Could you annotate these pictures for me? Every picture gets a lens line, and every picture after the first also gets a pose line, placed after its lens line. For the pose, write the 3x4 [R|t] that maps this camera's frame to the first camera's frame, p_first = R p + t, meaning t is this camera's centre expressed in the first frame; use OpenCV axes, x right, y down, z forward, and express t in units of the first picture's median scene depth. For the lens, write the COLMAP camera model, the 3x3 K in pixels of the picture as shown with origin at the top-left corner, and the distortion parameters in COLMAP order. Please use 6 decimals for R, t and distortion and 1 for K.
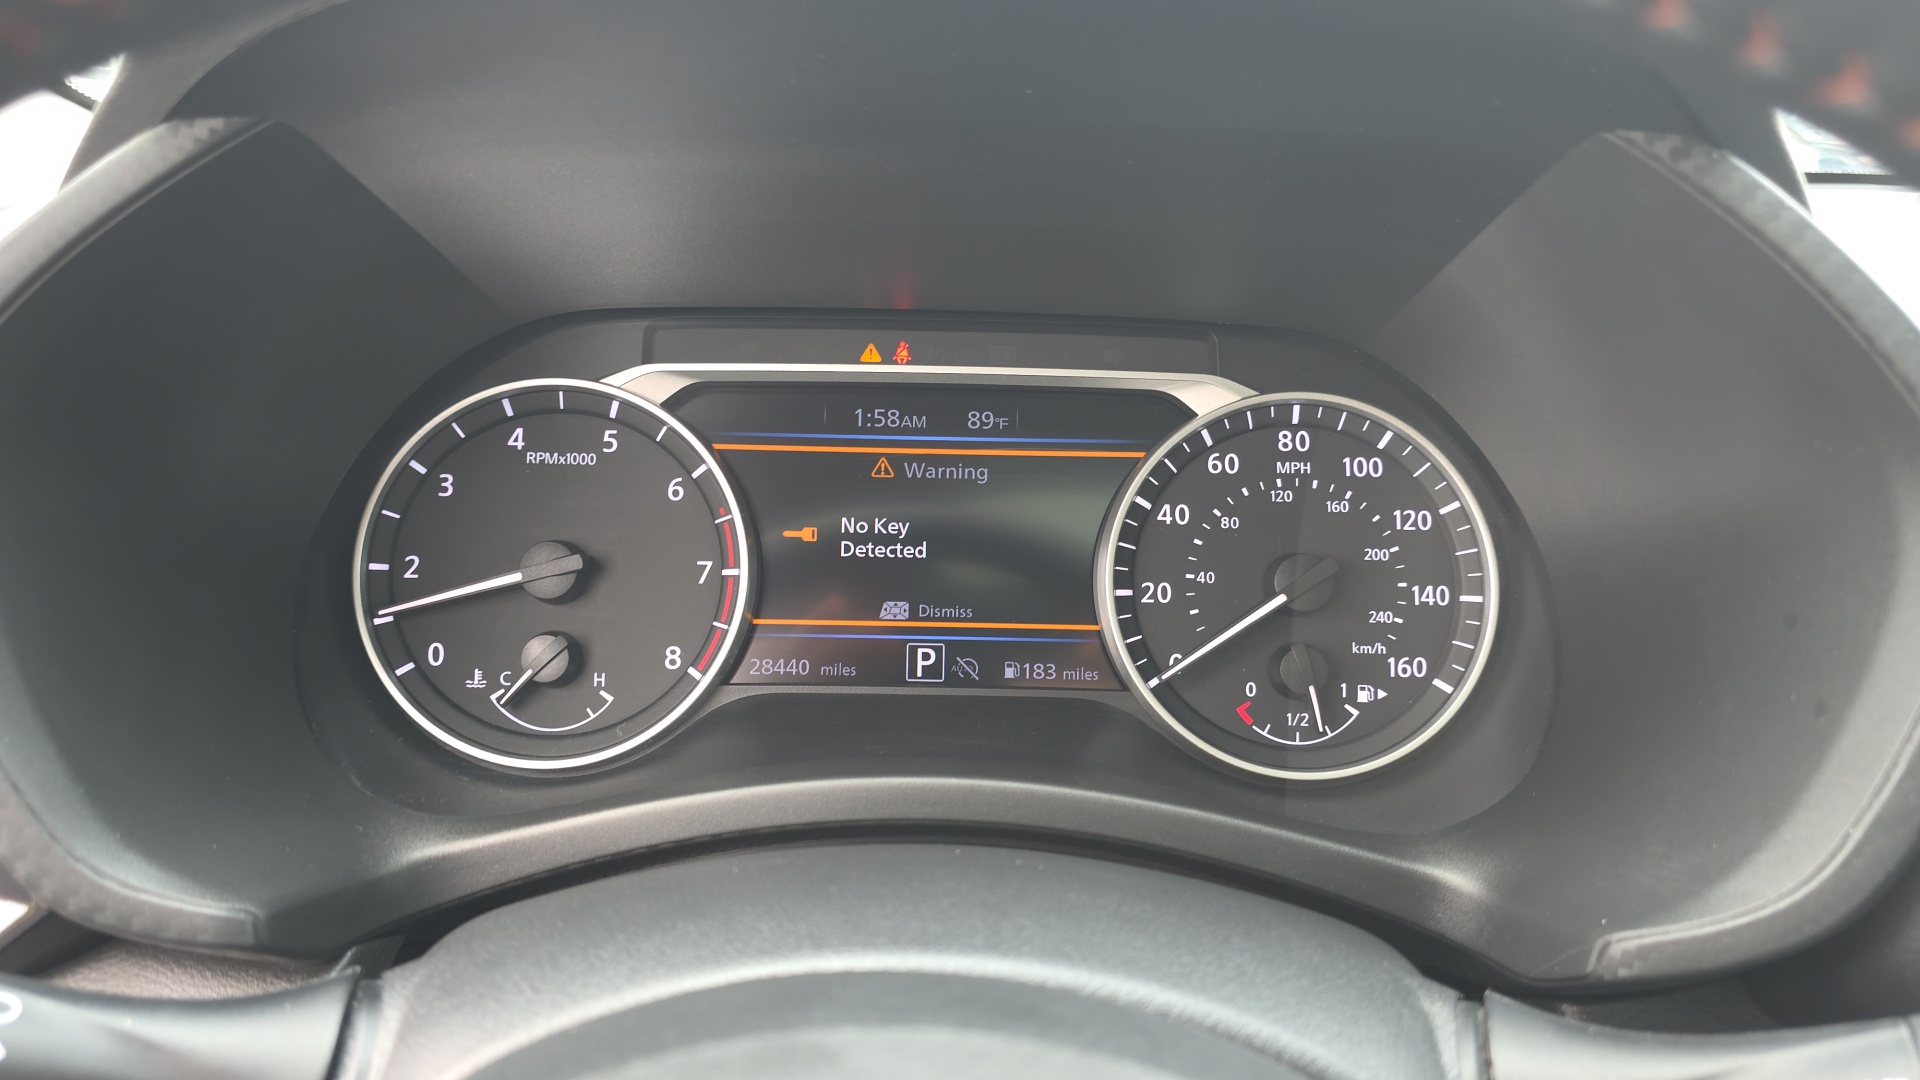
lens RADIAL K [[1327.7, 0, 960.0], [0, 1327.7, 562.9], [0, 0, 1]] dist [0.083194, -0.189432]
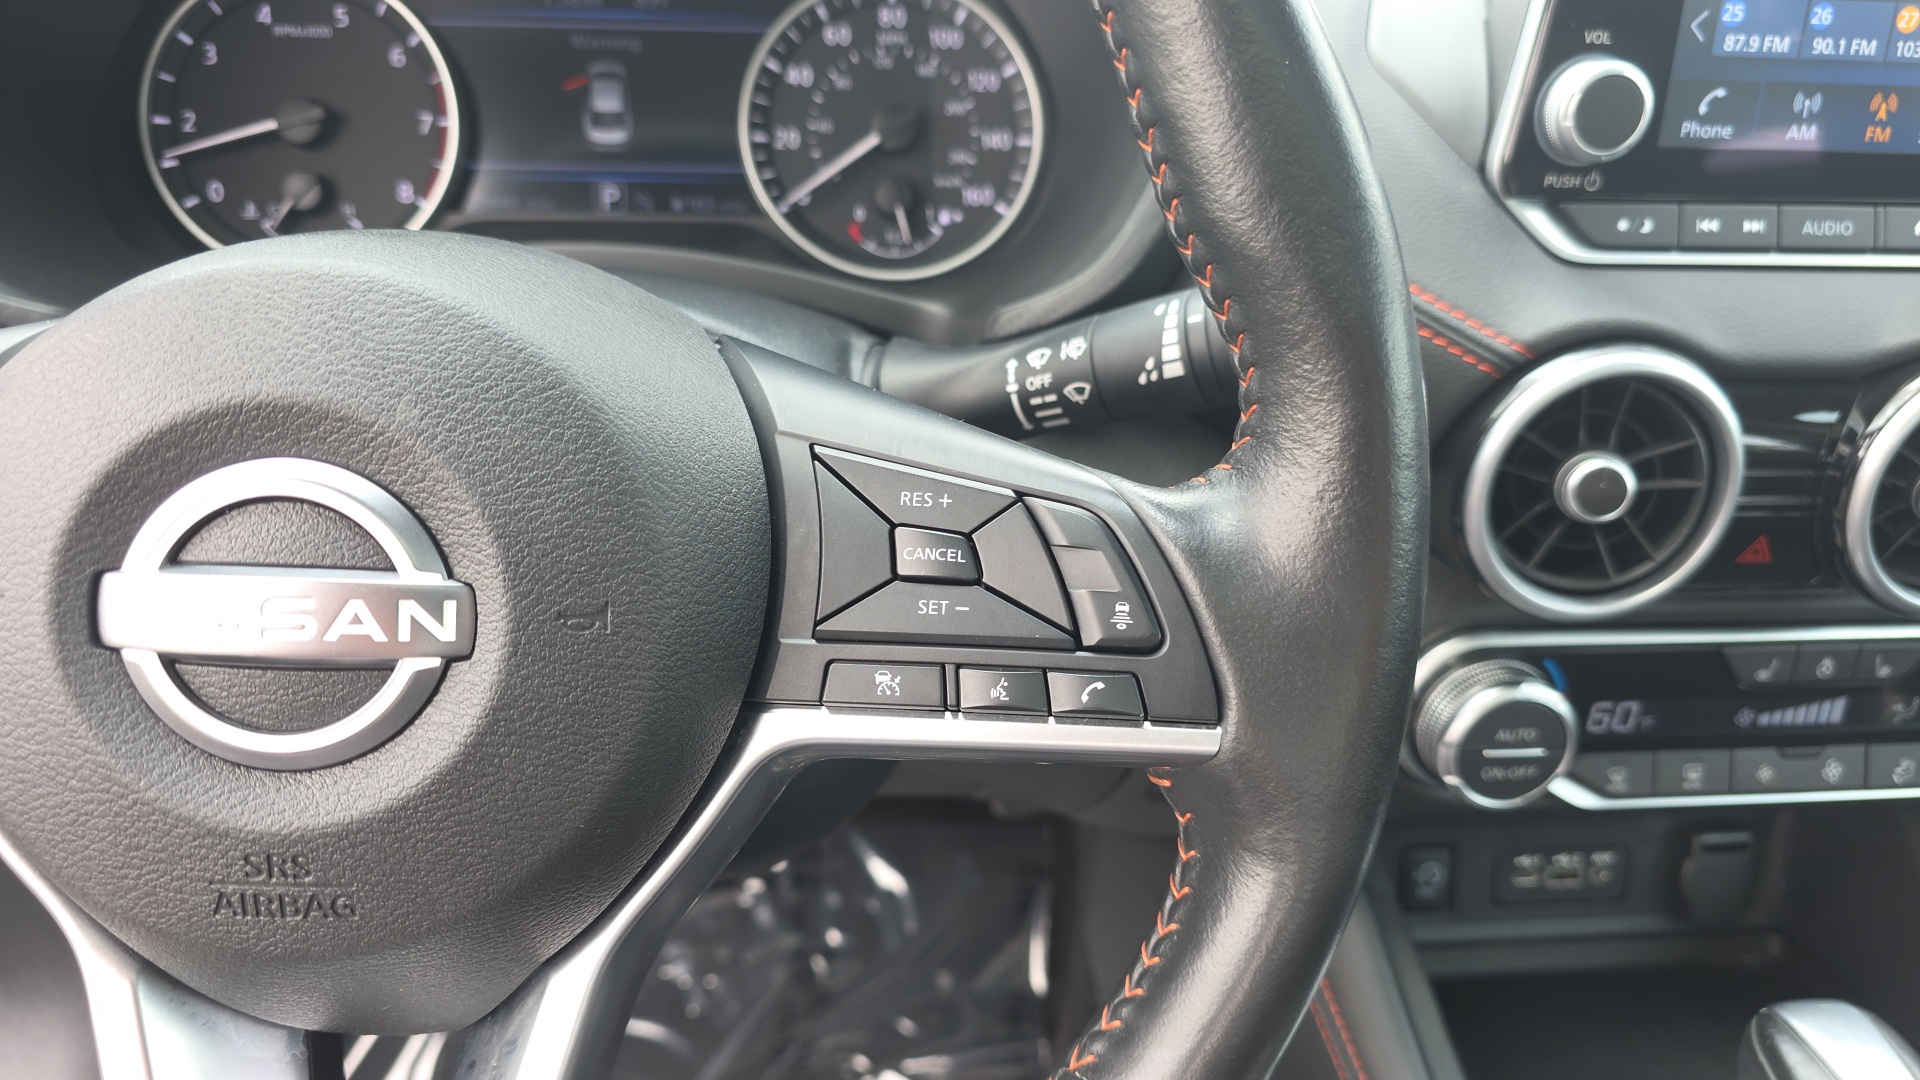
lens RADIAL K [[1342.4, 0, 962.6], [0, 1342.4, 552.5], [0, 0, 1]] dist [0.034782, -0.059615]
pose [[0.997146, -0.028171, 0.070050, 0.215806], [0.014557, 0.982110, 0.187742, 0.174061], [-0.074086, -0.186187, 0.979717, -0.370125]]
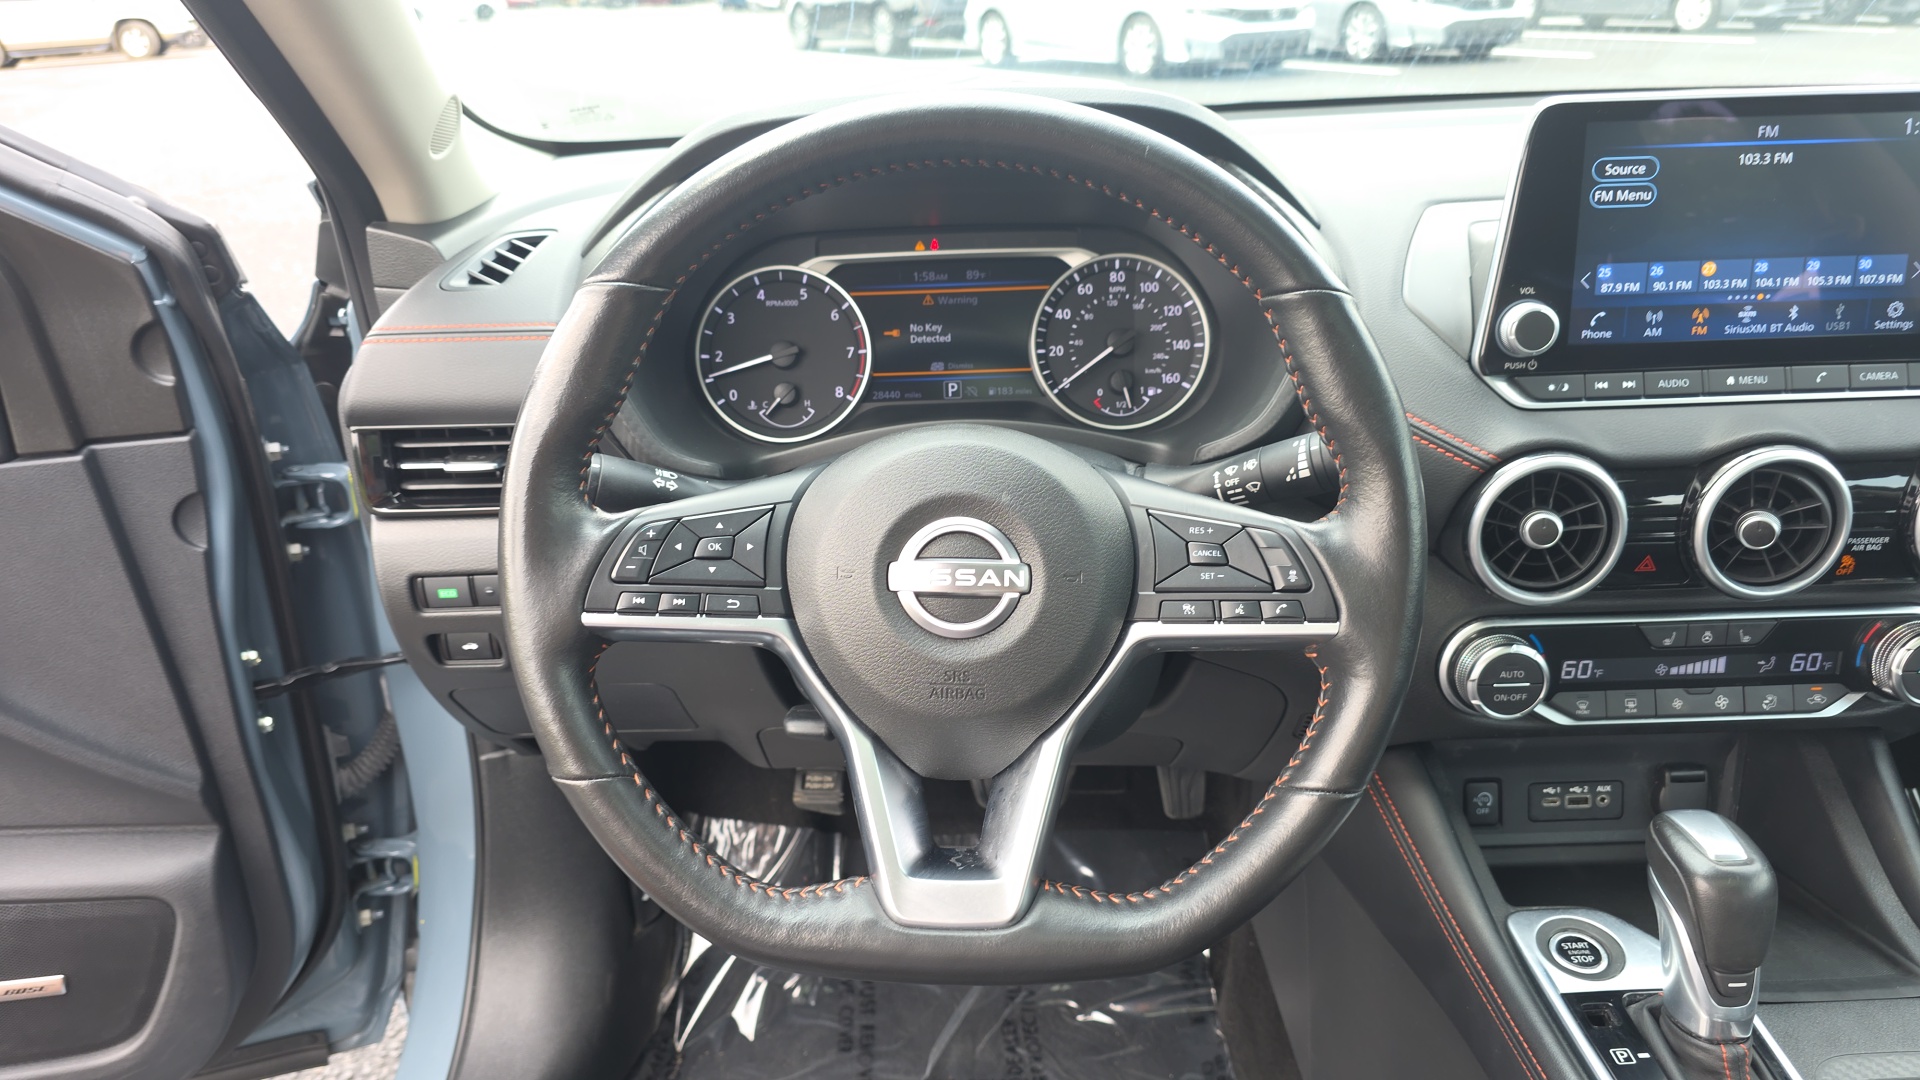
lens RADIAL K [[1312.8, 0, 940.5], [0, 1312.8, 550.3], [0, 0, 1]] dist [0.085026, -0.093297]
pose [[0.998591, -0.050264, -0.017041, -0.022588], [0.051594, 0.994646, 0.089543, 0.146006], [0.012449, -0.090296, 0.995837, -1.196499]]
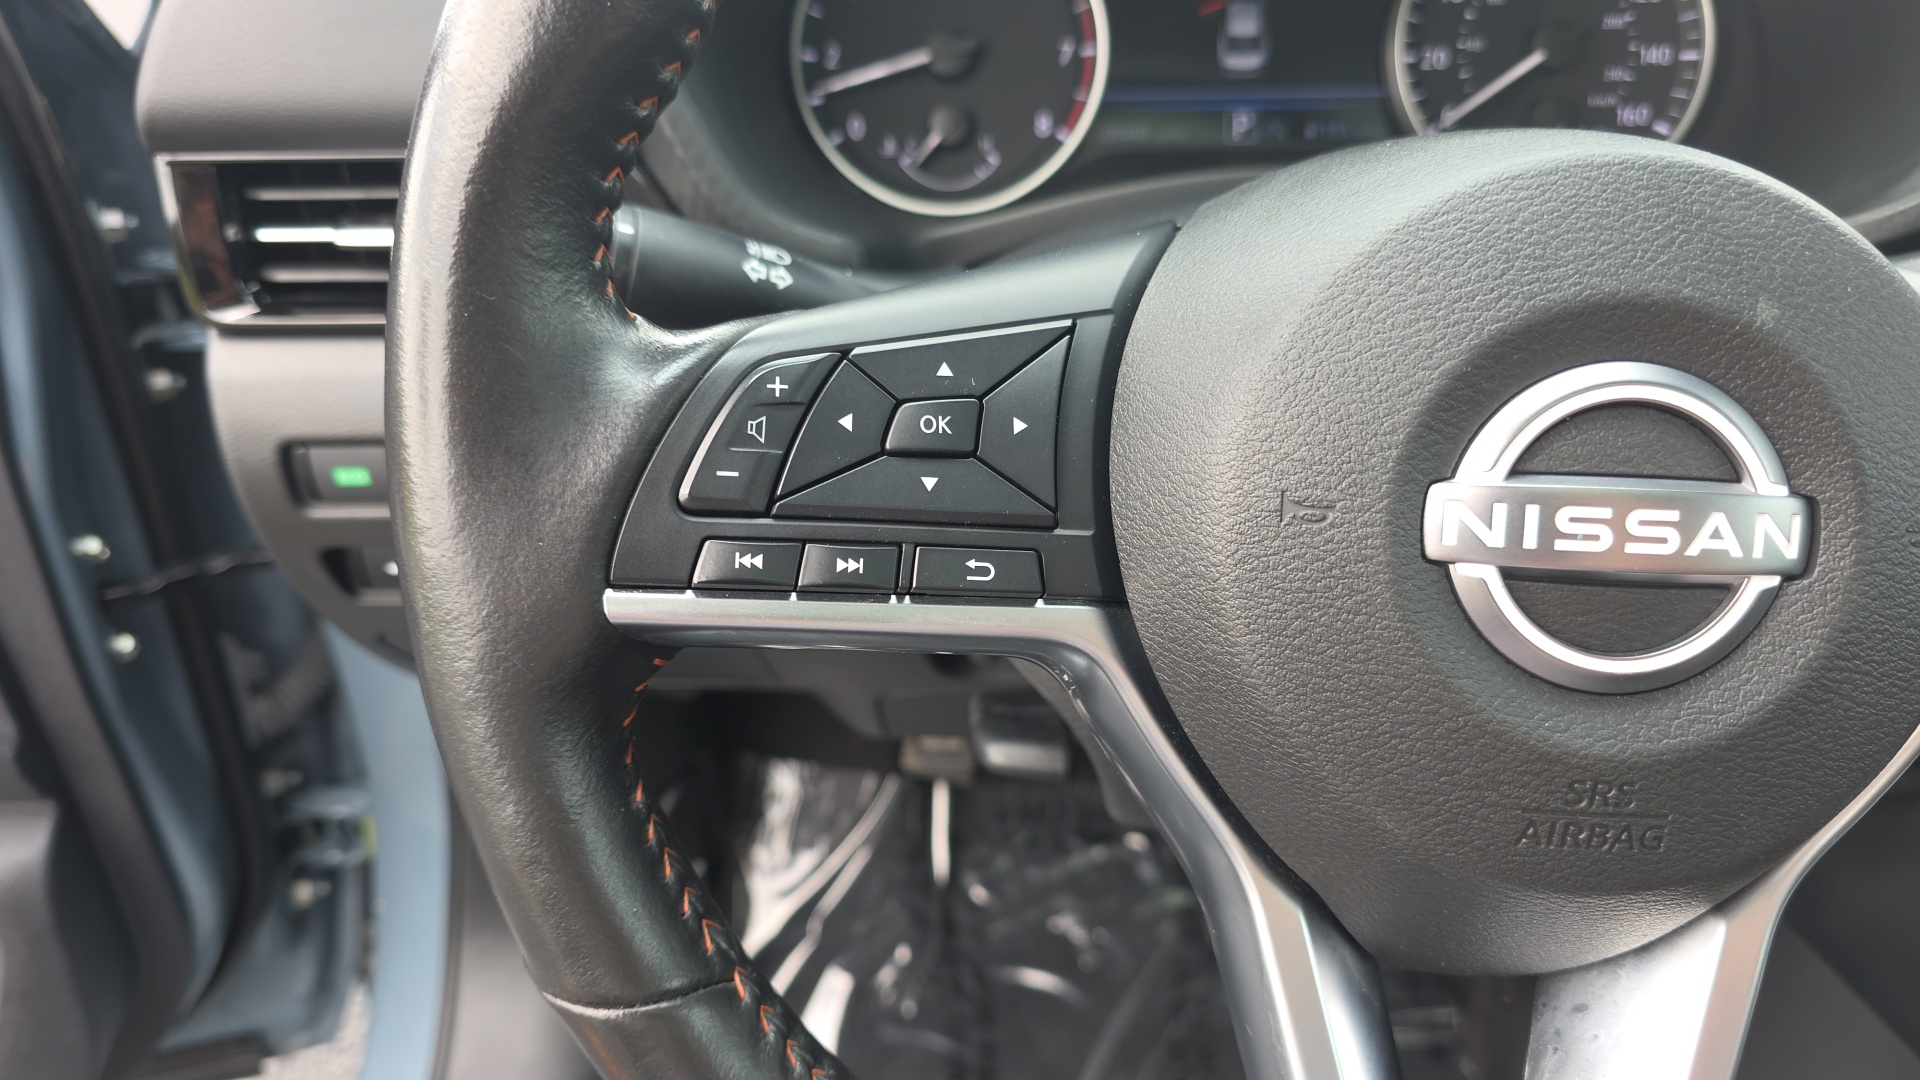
lens RADIAL K [[1355.2, 0, 949.4], [0, 1355.2, 553.6], [0, 0, 1]] dist [-0.008363, -0.004861]
pose [[0.999366, -0.023843, -0.026453, -0.278503], [0.028941, 0.976599, 0.213111, 0.189953], [0.020753, -0.213742, 0.976670, -0.328455]]
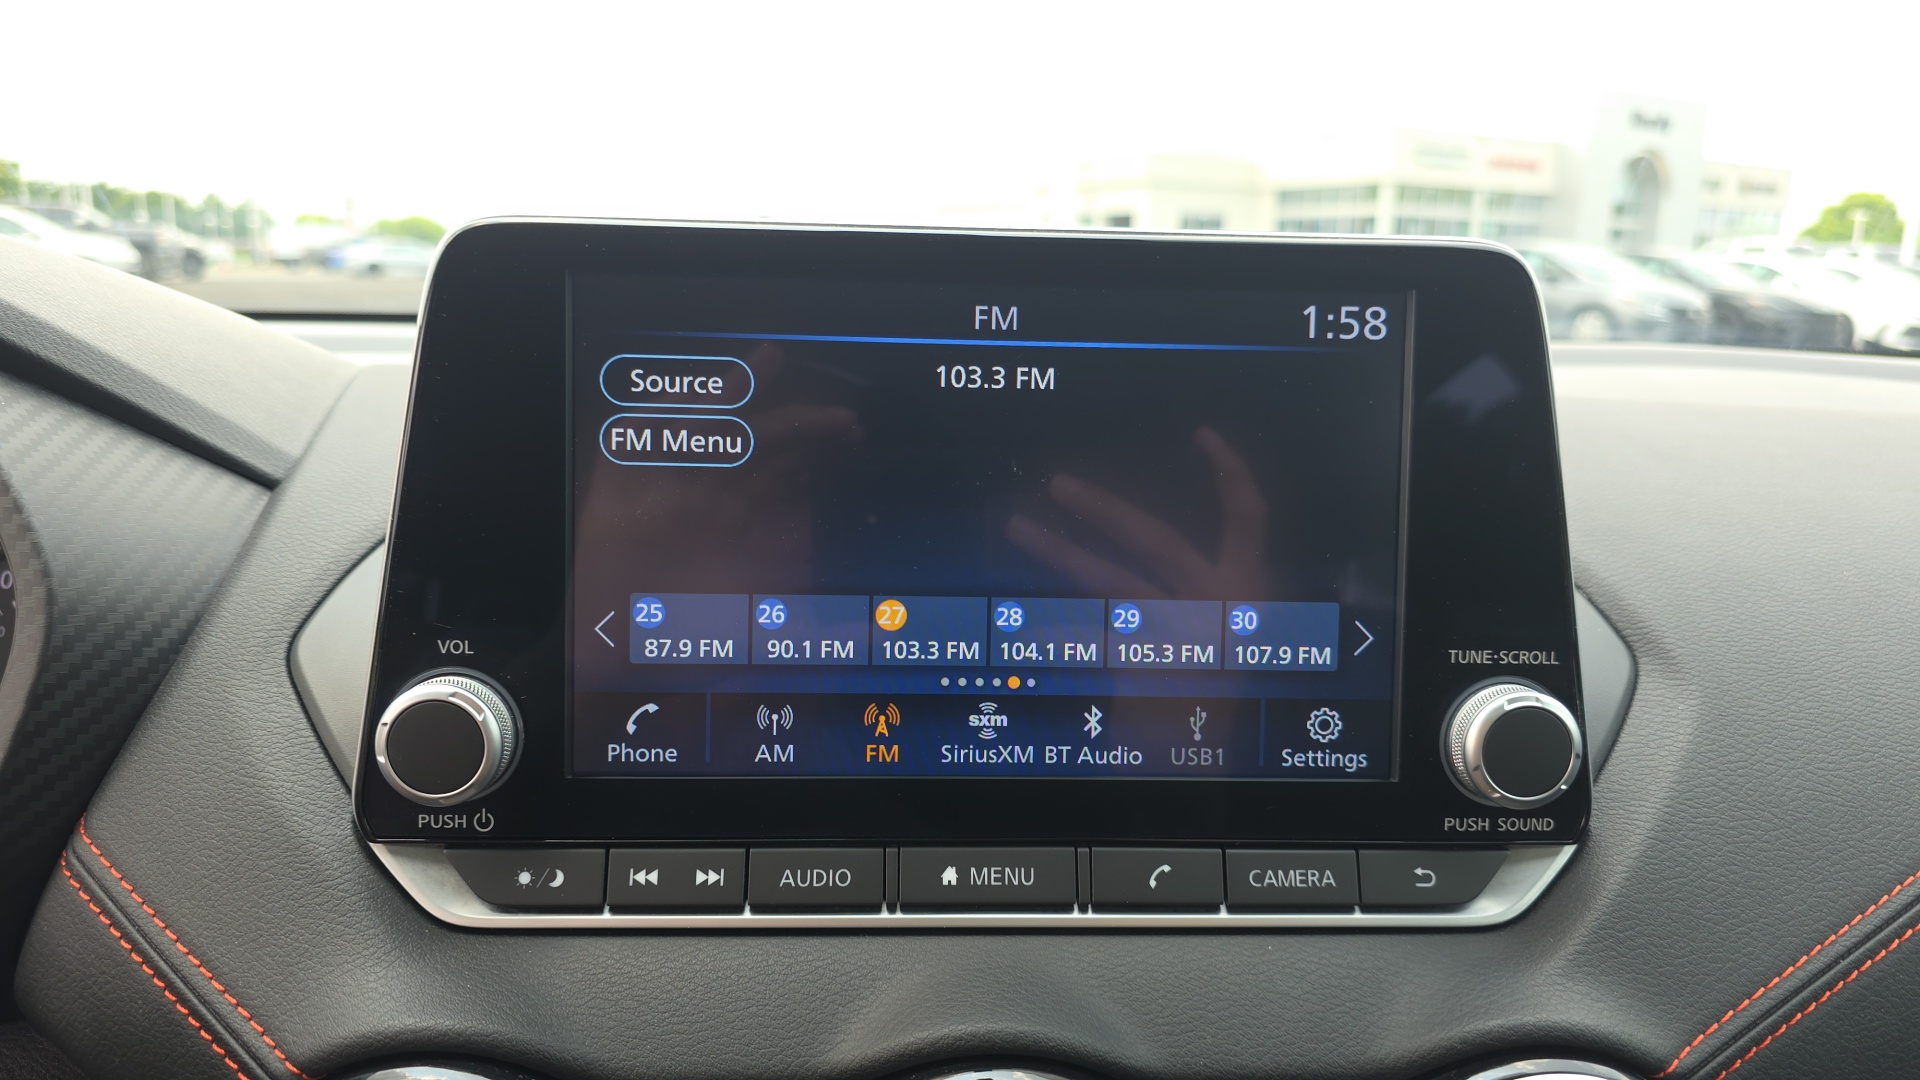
lens RADIAL K [[1315.5, 0, 960.0], [0, 1315.5, 540.0], [0, 0, 1]] dist [0.070316, -0.097990]
pose [[0.999388, -0.006119, 0.034431, 0.988845], [0.010038, 0.993333, -0.114841, 0.032067], [-0.033499, 0.115117, 0.992787, -0.156377]]
